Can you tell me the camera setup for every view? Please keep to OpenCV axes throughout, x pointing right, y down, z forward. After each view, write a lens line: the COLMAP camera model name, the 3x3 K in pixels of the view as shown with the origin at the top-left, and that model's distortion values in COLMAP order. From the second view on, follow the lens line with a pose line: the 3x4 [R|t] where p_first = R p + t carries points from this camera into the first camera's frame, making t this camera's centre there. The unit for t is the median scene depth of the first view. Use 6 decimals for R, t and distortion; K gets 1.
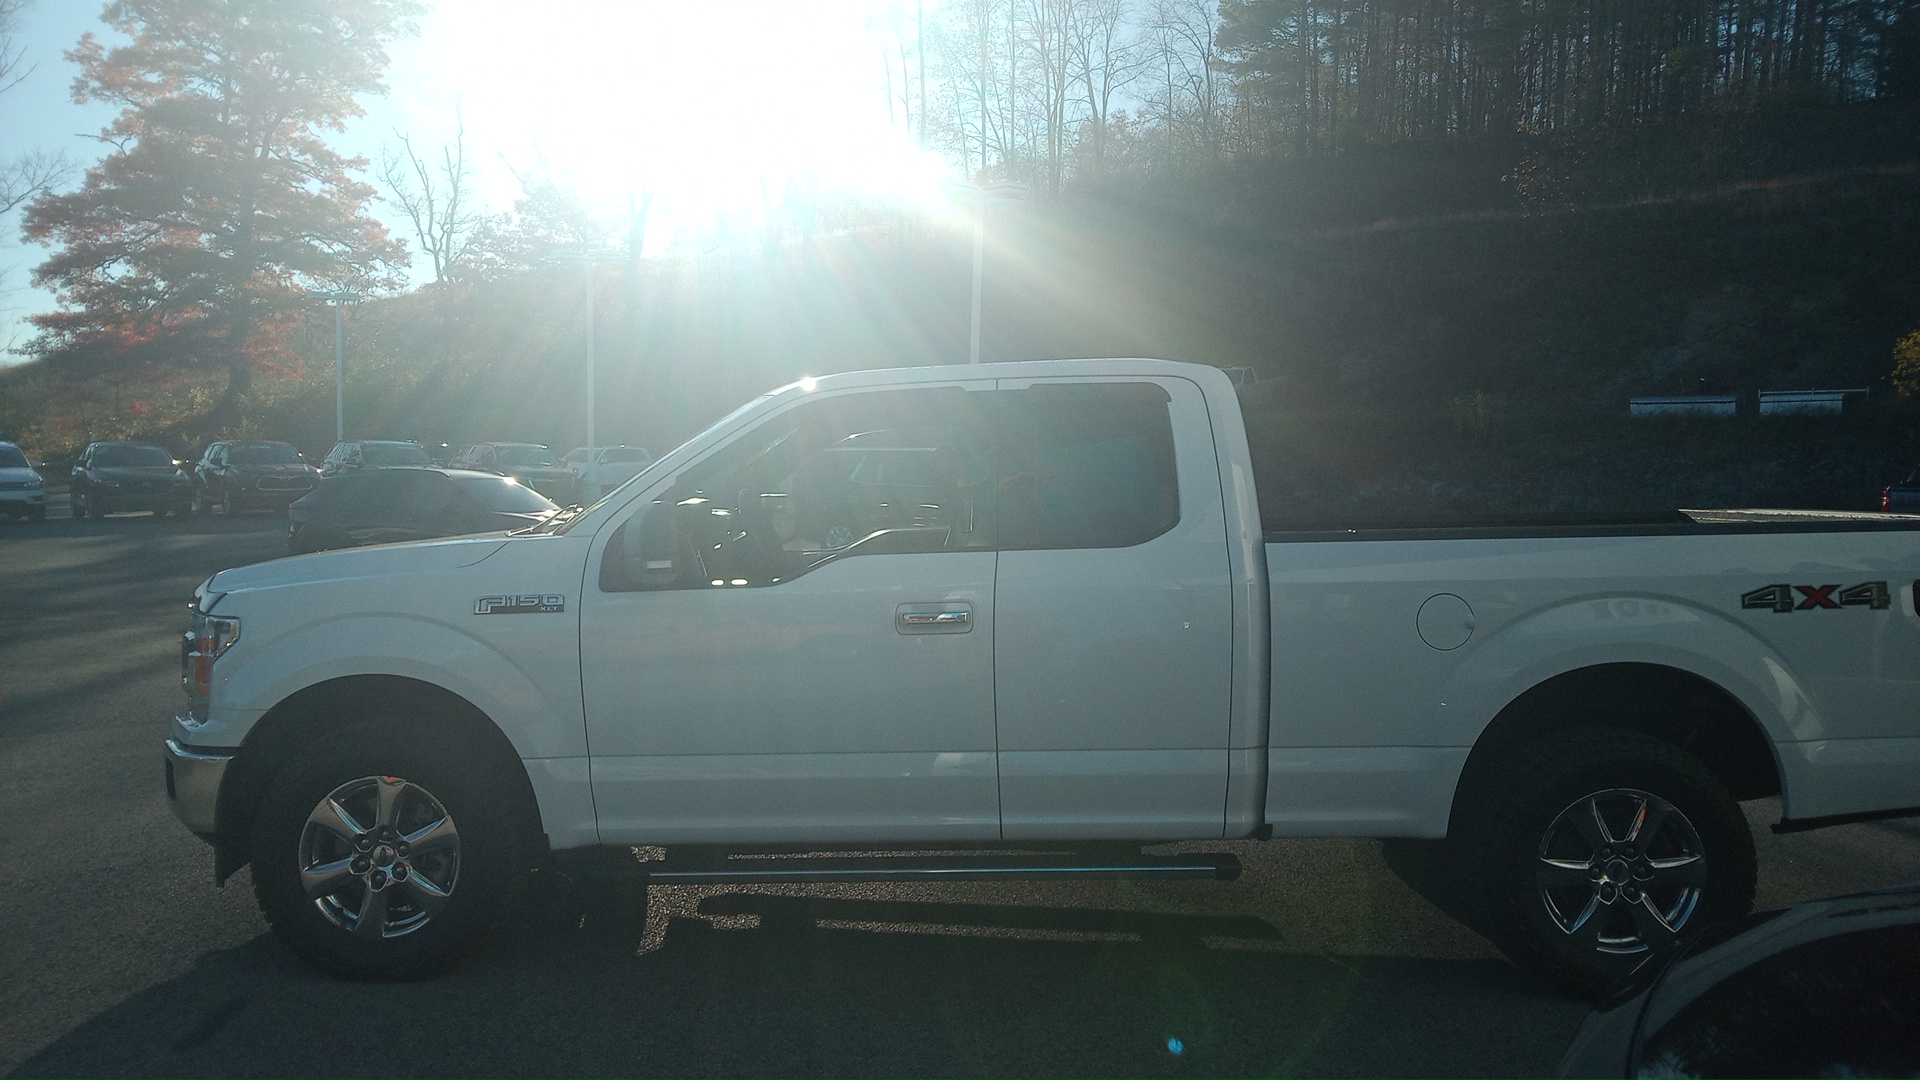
lens RADIAL K [[1407.0, 0, 960.0], [0, 1407.0, 540.0], [0, 0, 1]] dist [0.054858, -0.091779]
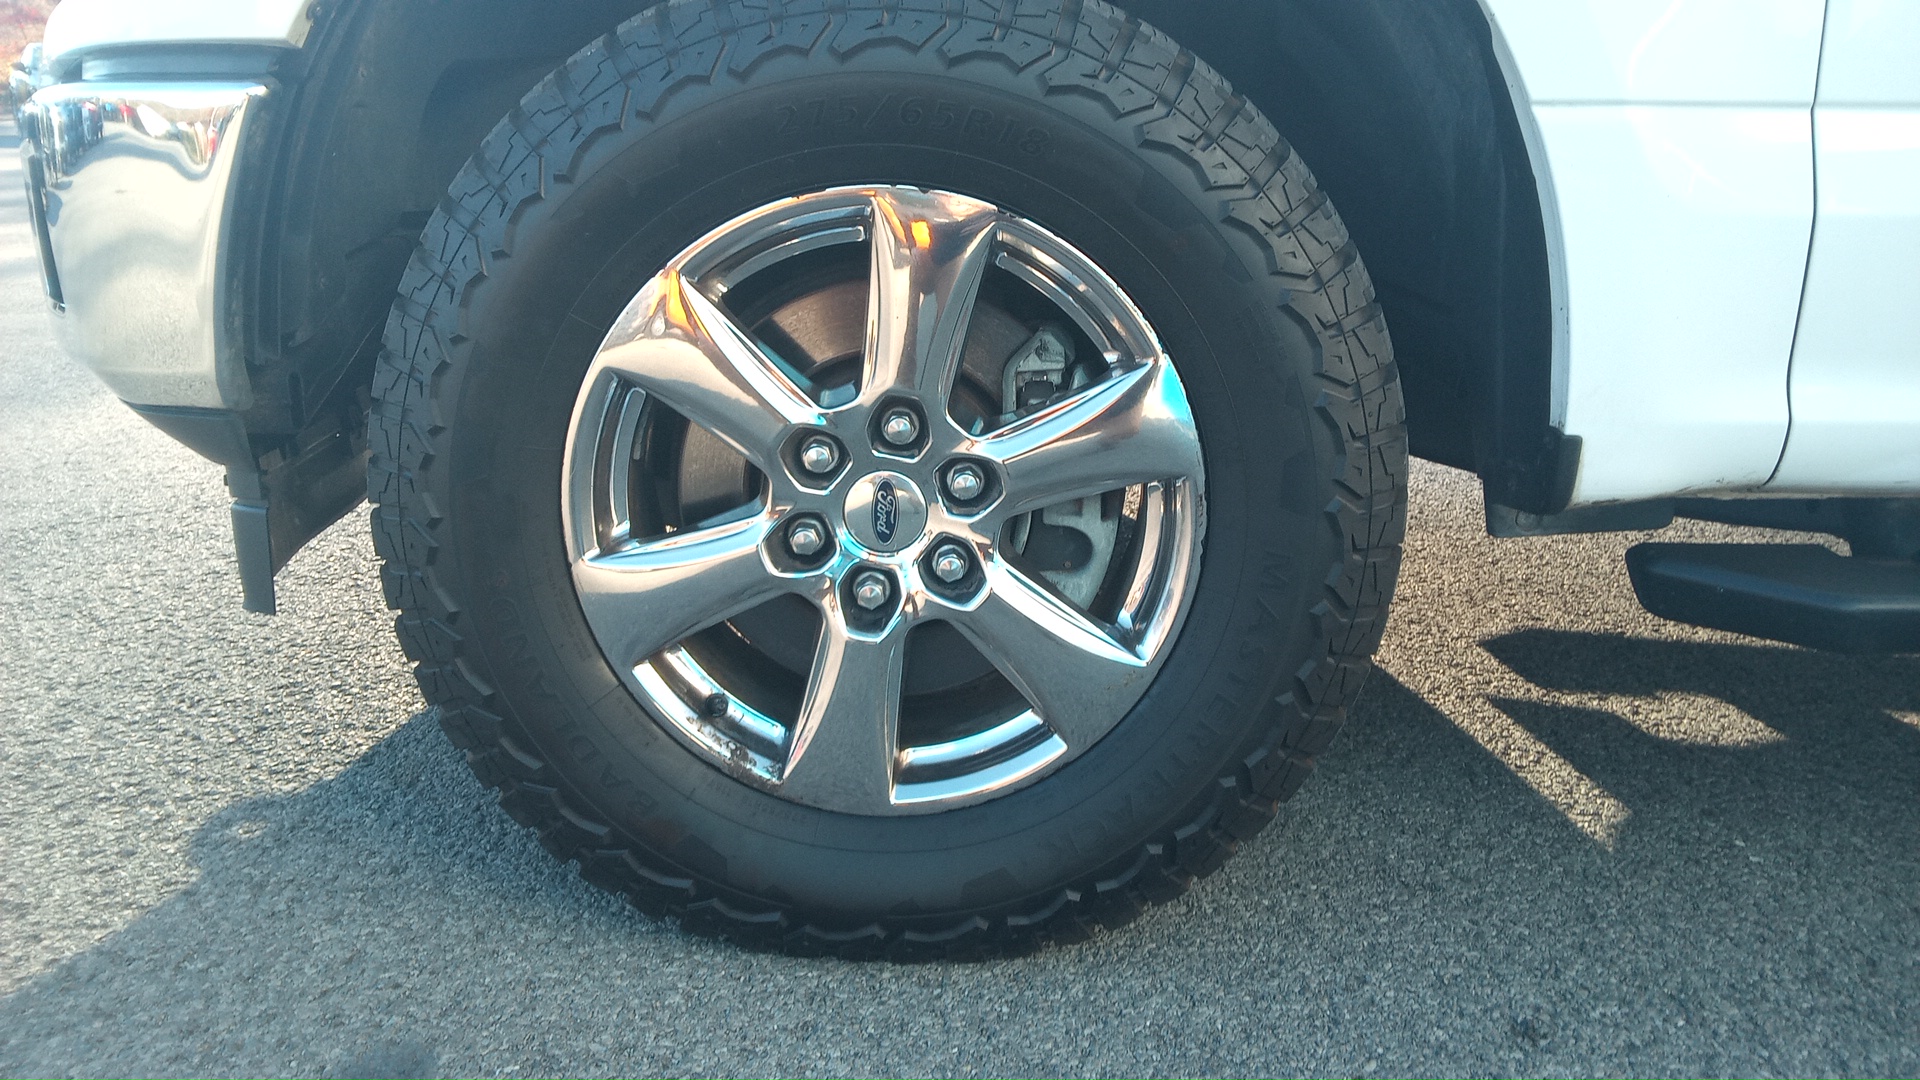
lens RADIAL K [[1364.5, 0, 960.0], [0, 1364.5, 540.0], [0, 0, 1]] dist [0.059318, -0.073992]
pose [[0.999722, 0.015908, 0.017407, -0.397335], [-0.019391, 0.974637, 0.222950, 0.171702], [-0.013419, -0.223225, 0.974675, 0.753426]]
